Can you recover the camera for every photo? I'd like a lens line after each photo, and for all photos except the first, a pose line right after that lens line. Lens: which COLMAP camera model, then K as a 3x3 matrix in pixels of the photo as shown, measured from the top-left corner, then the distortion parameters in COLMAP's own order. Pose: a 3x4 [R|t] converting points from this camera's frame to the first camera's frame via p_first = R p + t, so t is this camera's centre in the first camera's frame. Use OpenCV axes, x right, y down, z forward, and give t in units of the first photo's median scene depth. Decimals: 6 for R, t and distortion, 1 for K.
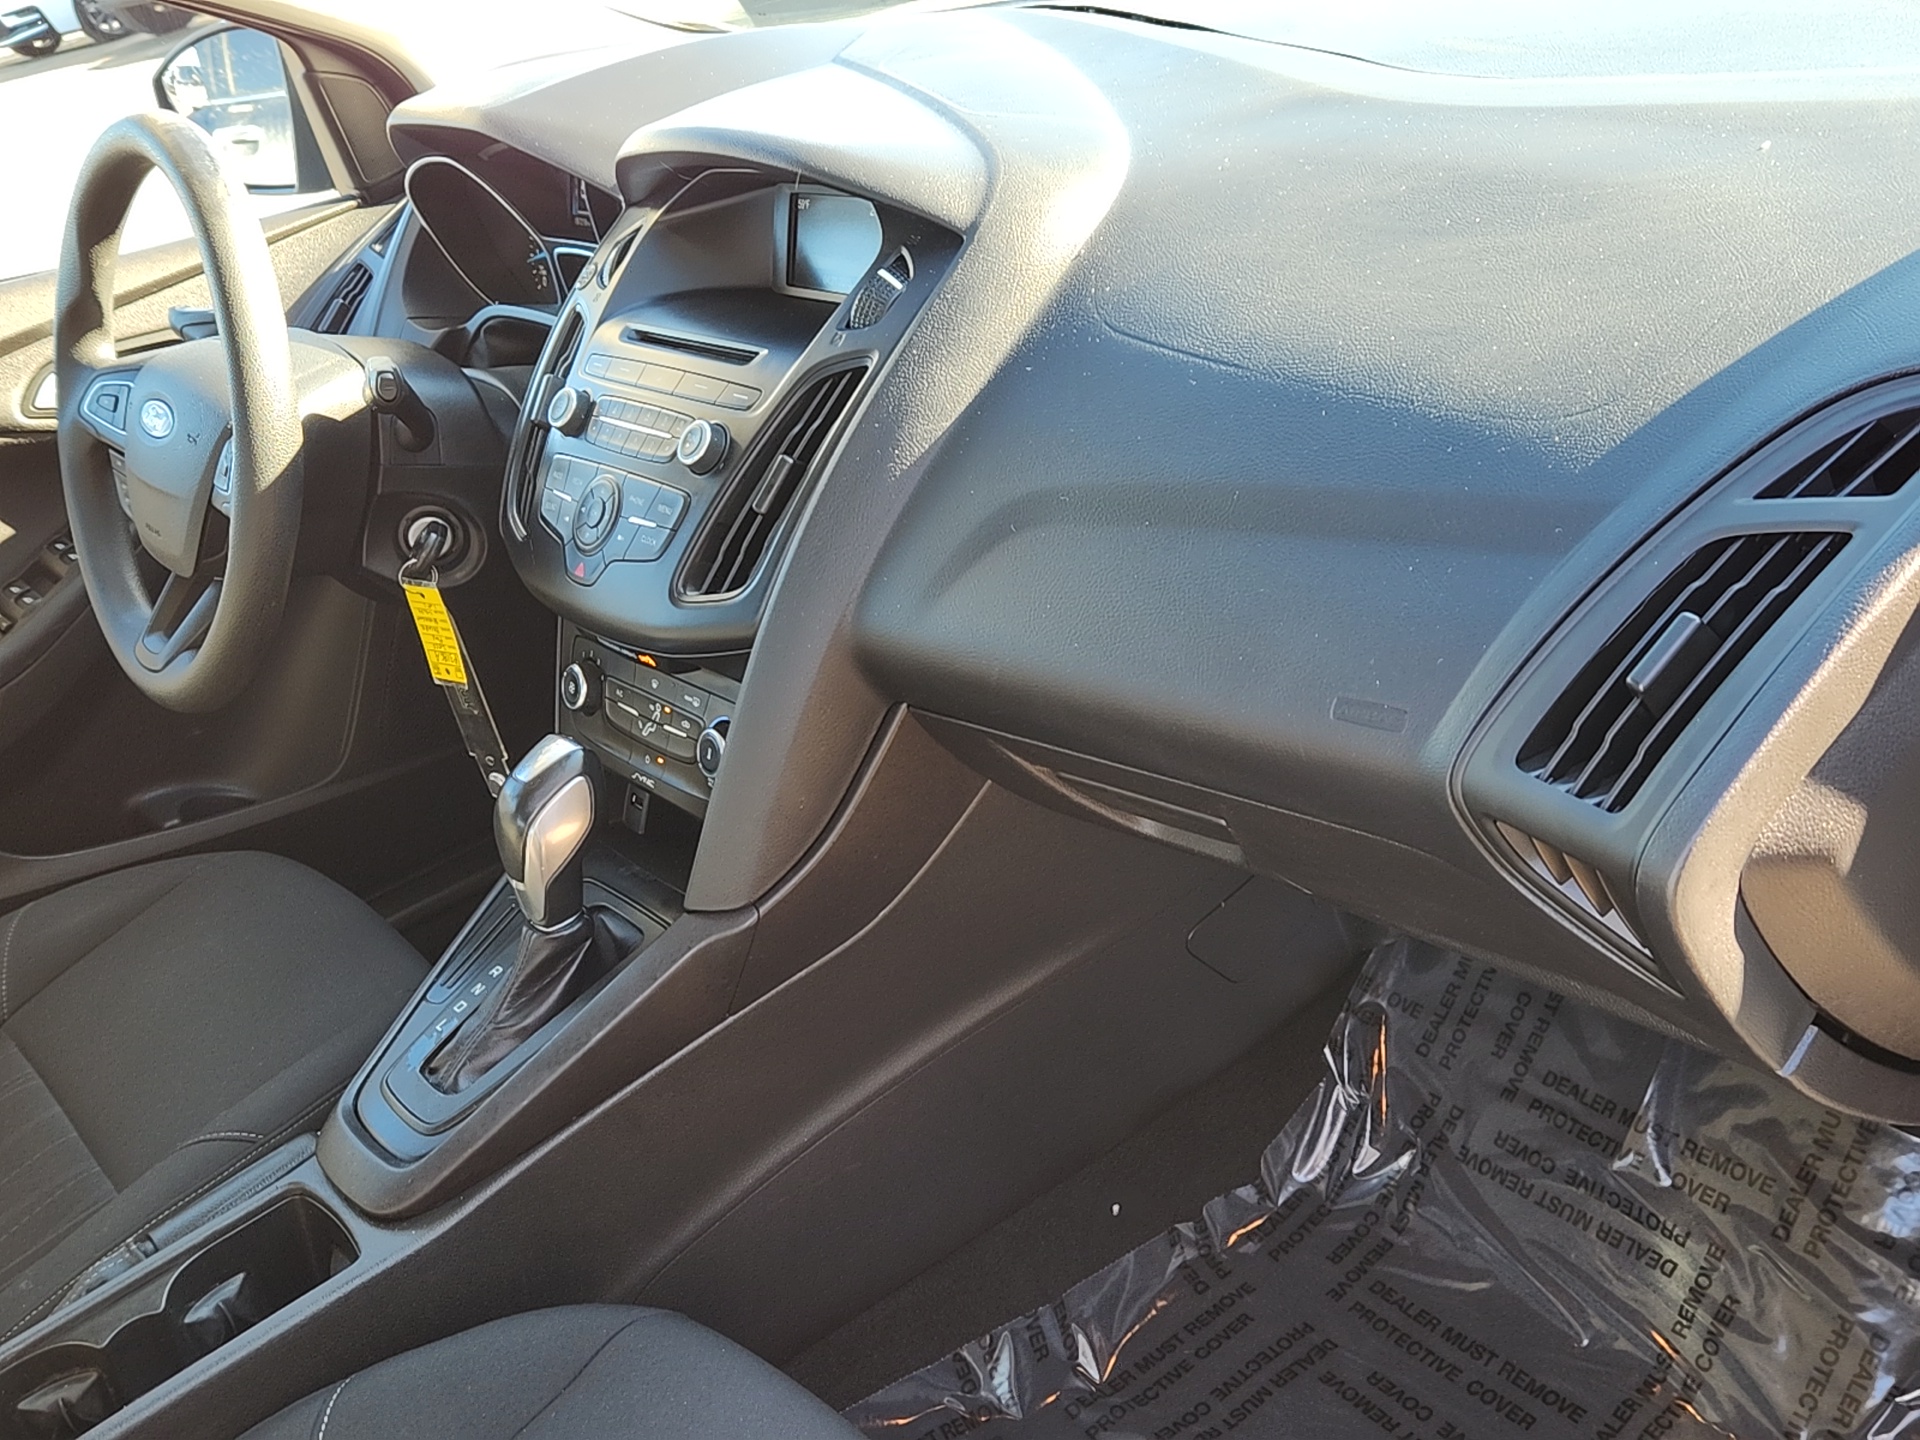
lens RADIAL K [[1799.8, 0, 950.8], [0, 1799.8, 736.6], [0, 0, 1]] dist [0.050857, 0.000000]
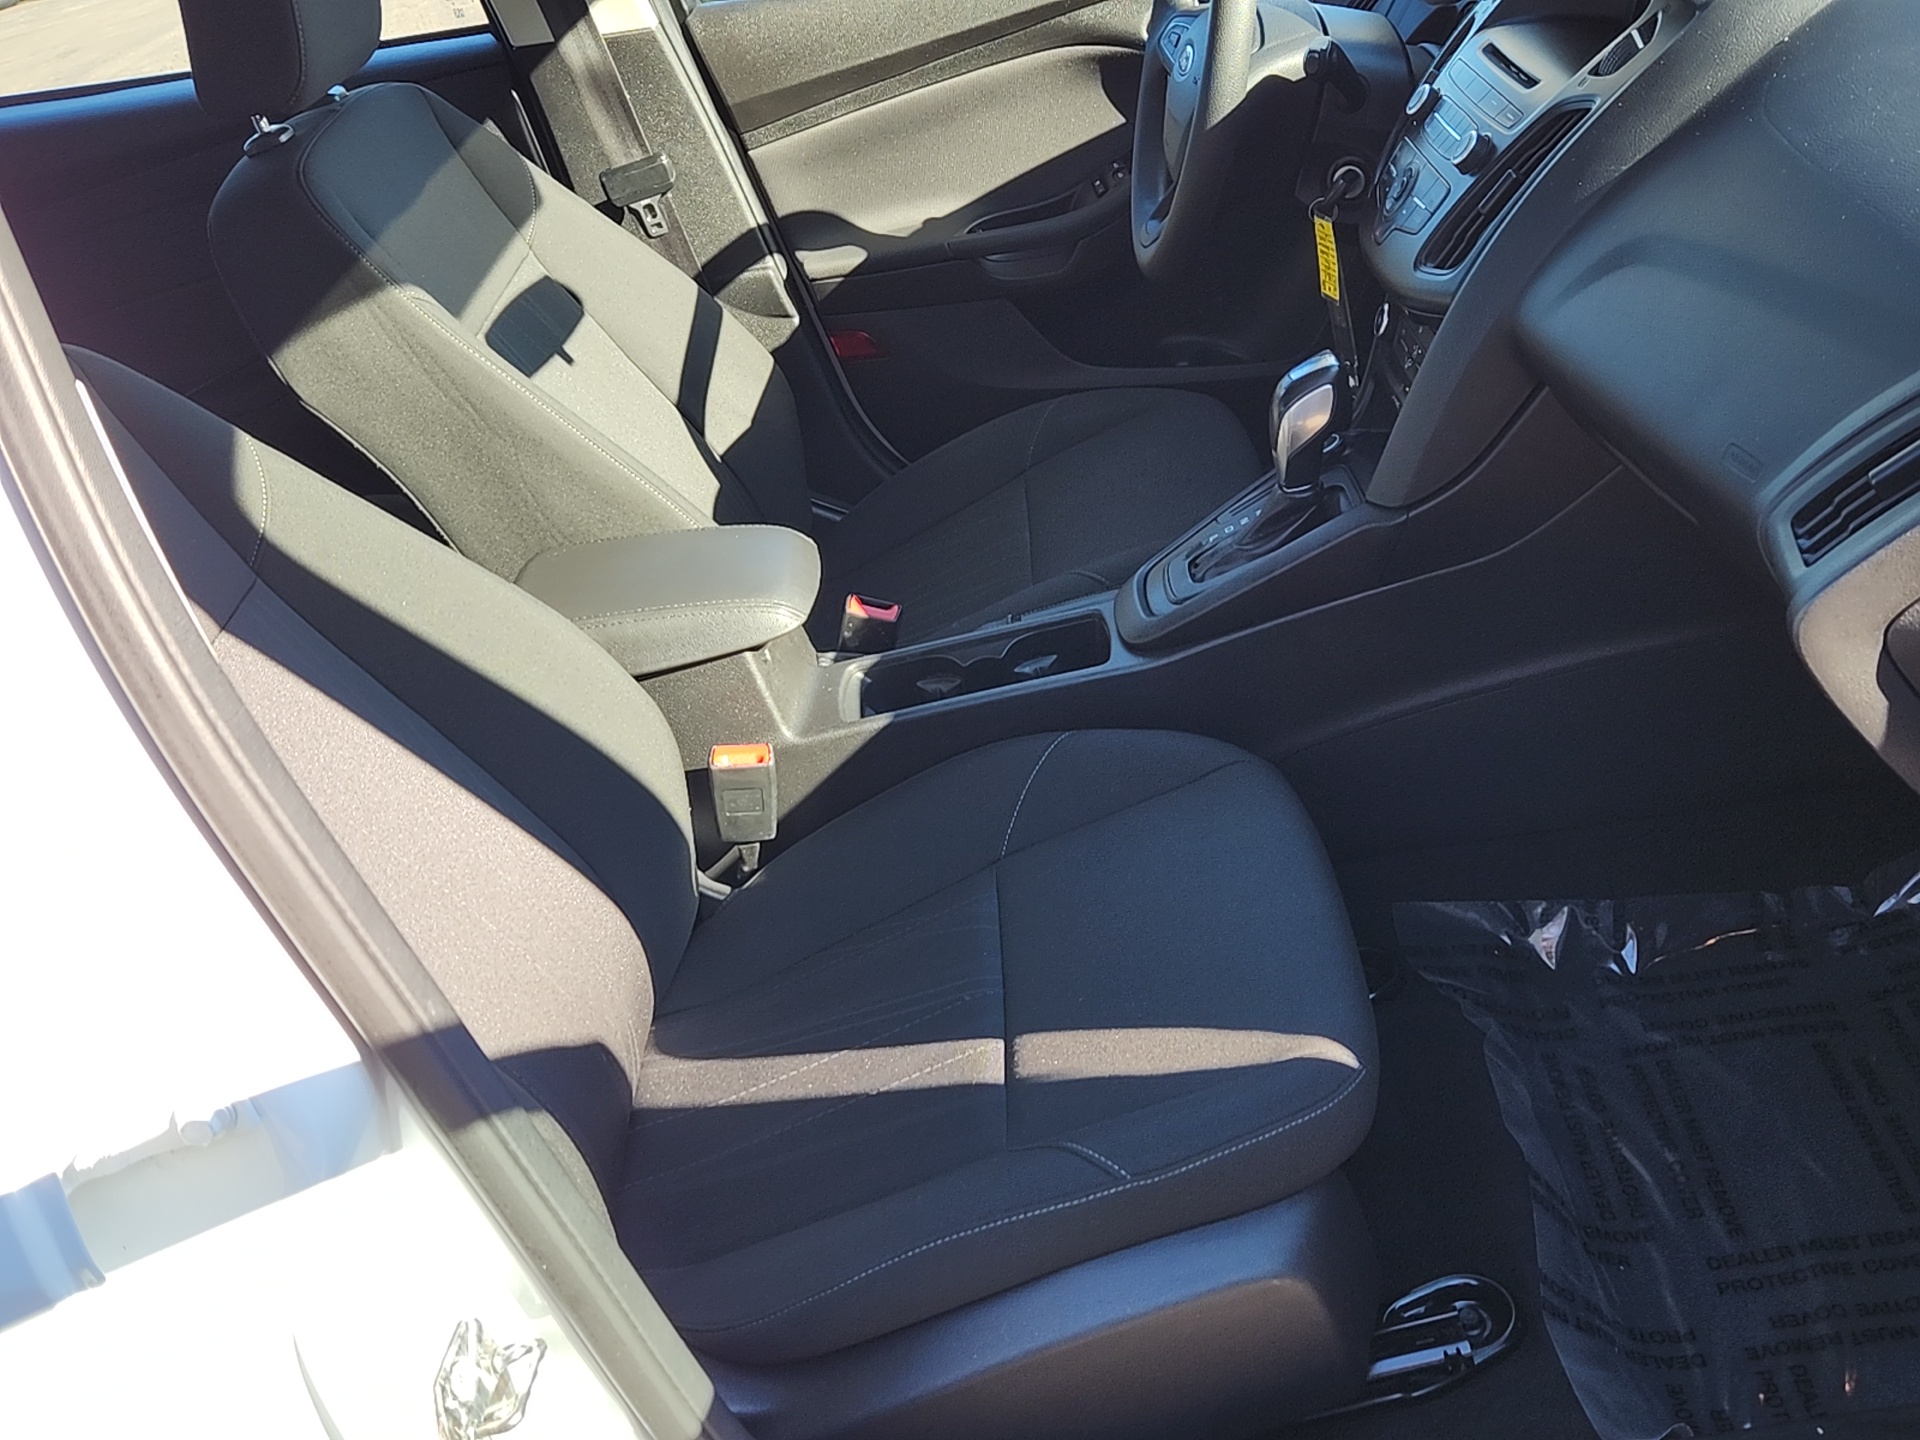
lens RADIAL K [[1799.8, 0, 964.9], [0, 1799.8, 709.8], [0, 0, 1]] dist [0.050857, 0.000000]
pose [[0.777236, 0.326438, -0.537905, 0.375677], [-0.210737, 0.940570, 0.266303, -0.050124], [0.592869, -0.093623, 0.799838, -0.265723]]
